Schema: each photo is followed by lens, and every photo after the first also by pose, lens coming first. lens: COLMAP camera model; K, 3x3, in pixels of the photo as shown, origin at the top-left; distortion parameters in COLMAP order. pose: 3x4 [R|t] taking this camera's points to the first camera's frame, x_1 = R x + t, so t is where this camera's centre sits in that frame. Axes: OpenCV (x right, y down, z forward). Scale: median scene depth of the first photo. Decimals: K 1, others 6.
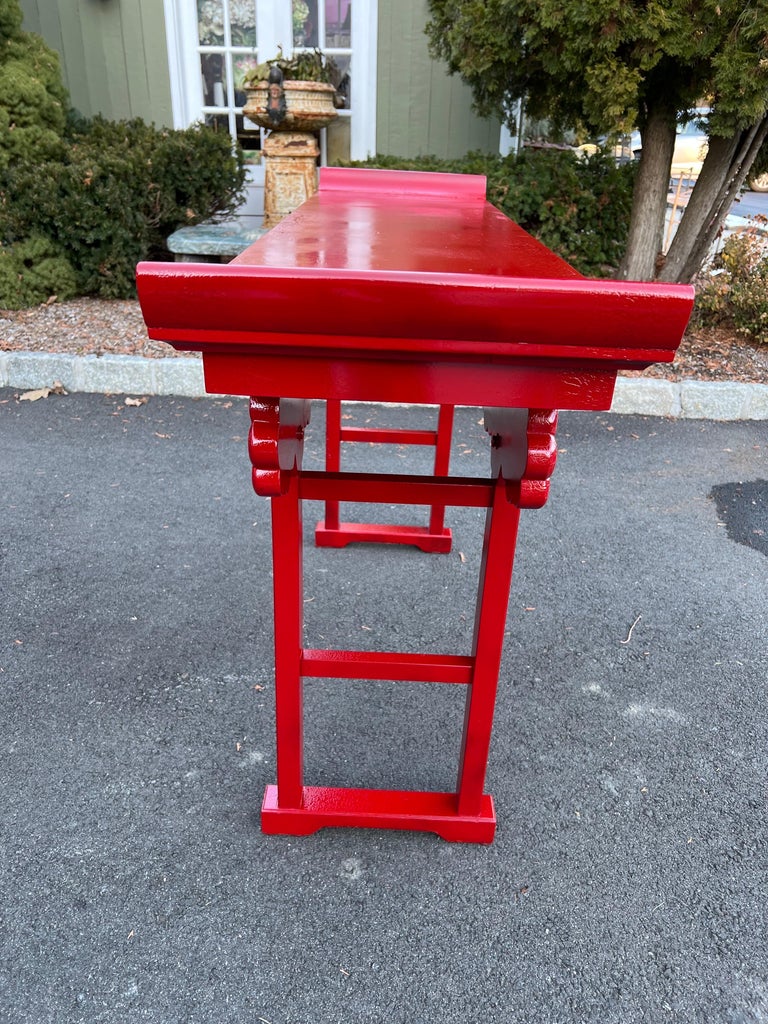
lens RADIAL K [[781.1, 0, 389.6], [0, 781.1, 510.3], [0, 0, 1]] dist [0.048306, -0.063574]
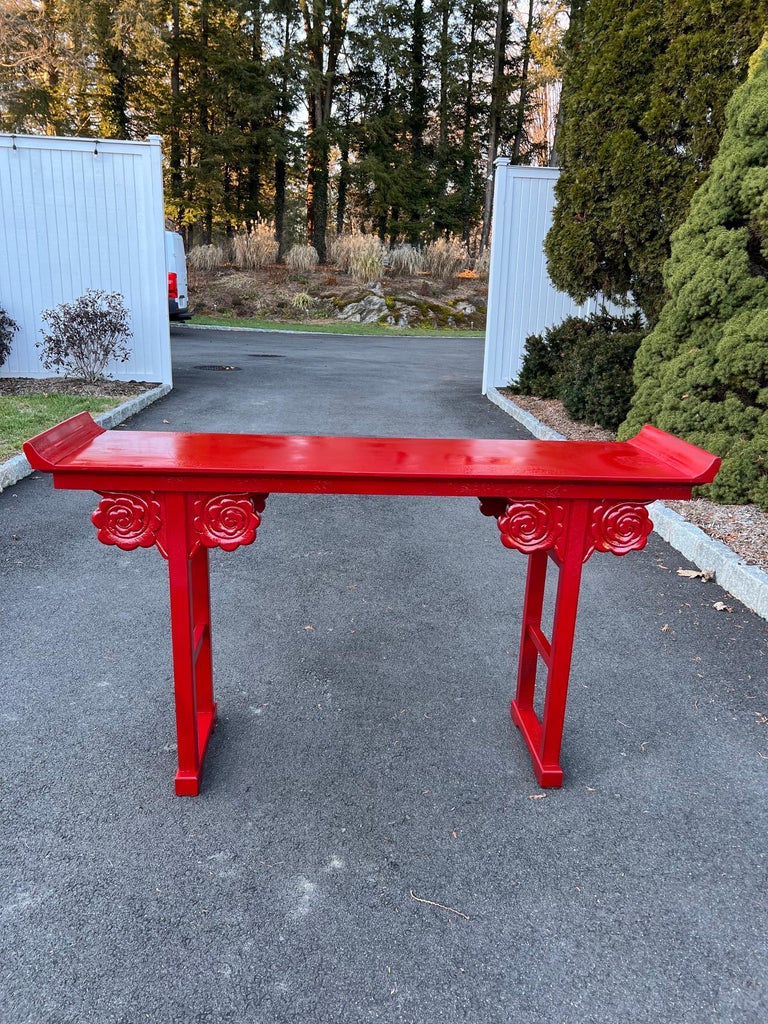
lens RADIAL K [[781.1, 0, 390.9], [0, 781.1, 512.7], [0, 0, 1]] dist [0.048306, -0.063574]
pose [[0.089141, 0.245244, -0.965354, 1.631773], [-0.466530, 0.866599, 0.177076, -0.582678], [0.880002, 0.434582, 0.191664, 0.859226]]
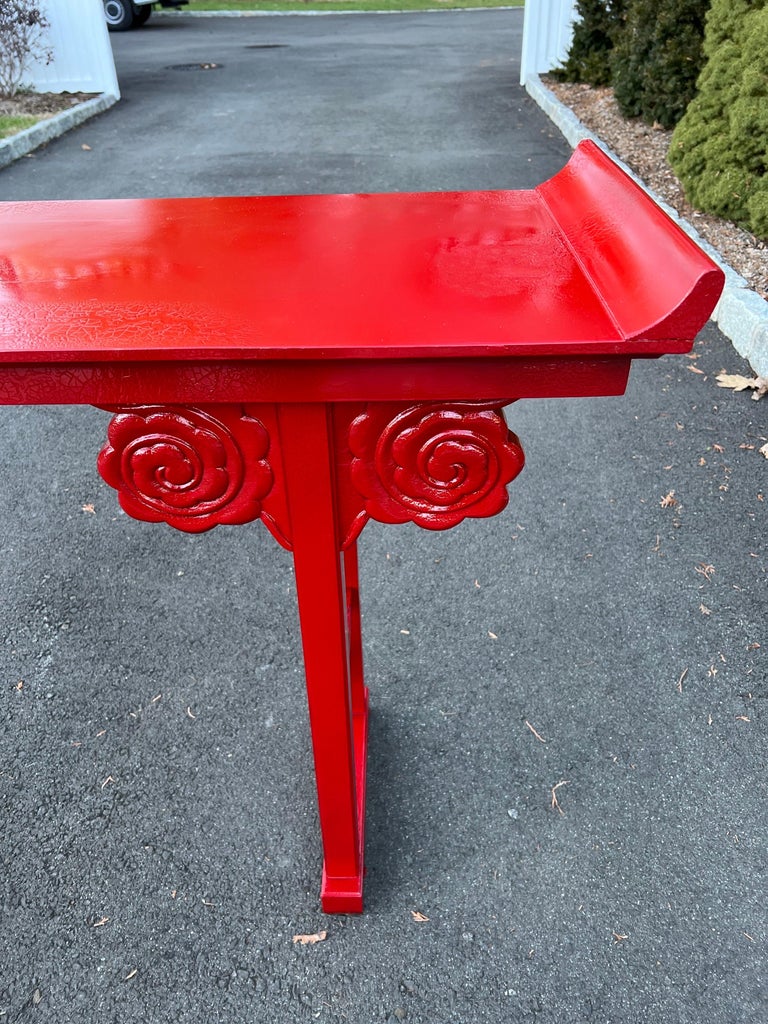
lens RADIAL K [[781.1, 0, 381.3], [0, 781.1, 507.5], [0, 0, 1]] dist [0.048306, -0.063574]
pose [[0.000197, 0.548026, -0.836462, 0.643247], [-0.416216, 0.760611, 0.498232, -0.746339], [0.909266, 0.348050, 0.228246, 1.434299]]
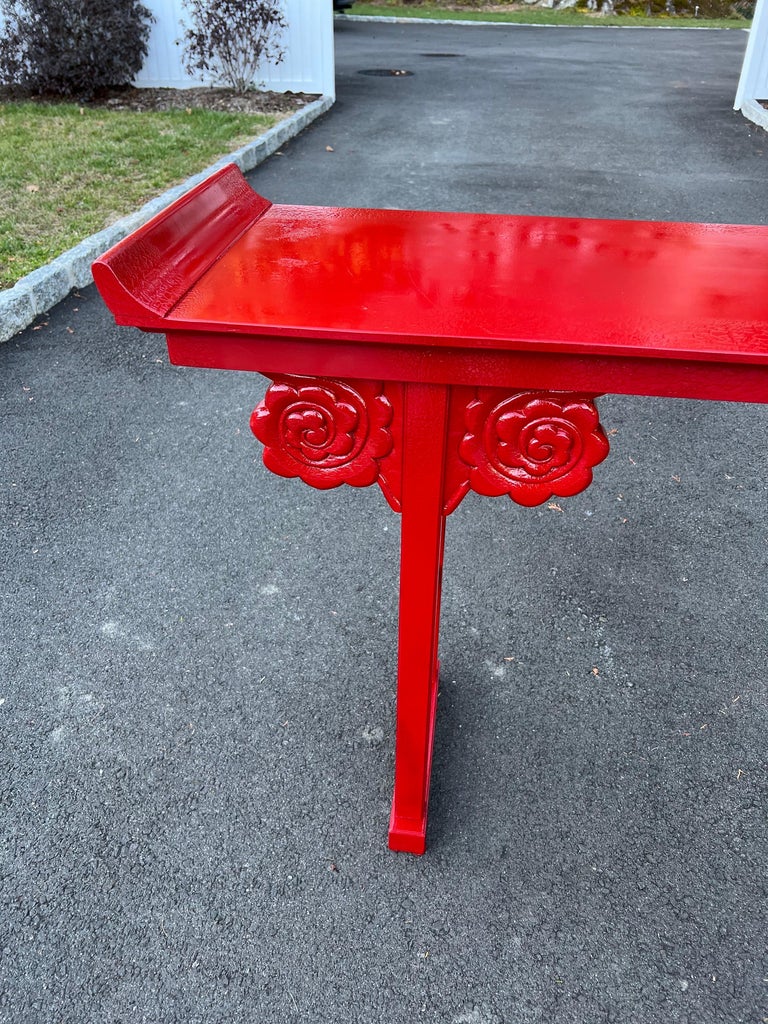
lens RADIAL K [[781.1, 0, 374.6], [0, 781.1, 517.5], [0, 0, 1]] dist [0.048306, -0.063574]
pose [[-0.120078, 0.544043, -0.830421, 0.752035], [-0.447269, 0.717125, 0.534493, -0.408487], [0.886302, 0.435602, 0.157222, 0.671760]]
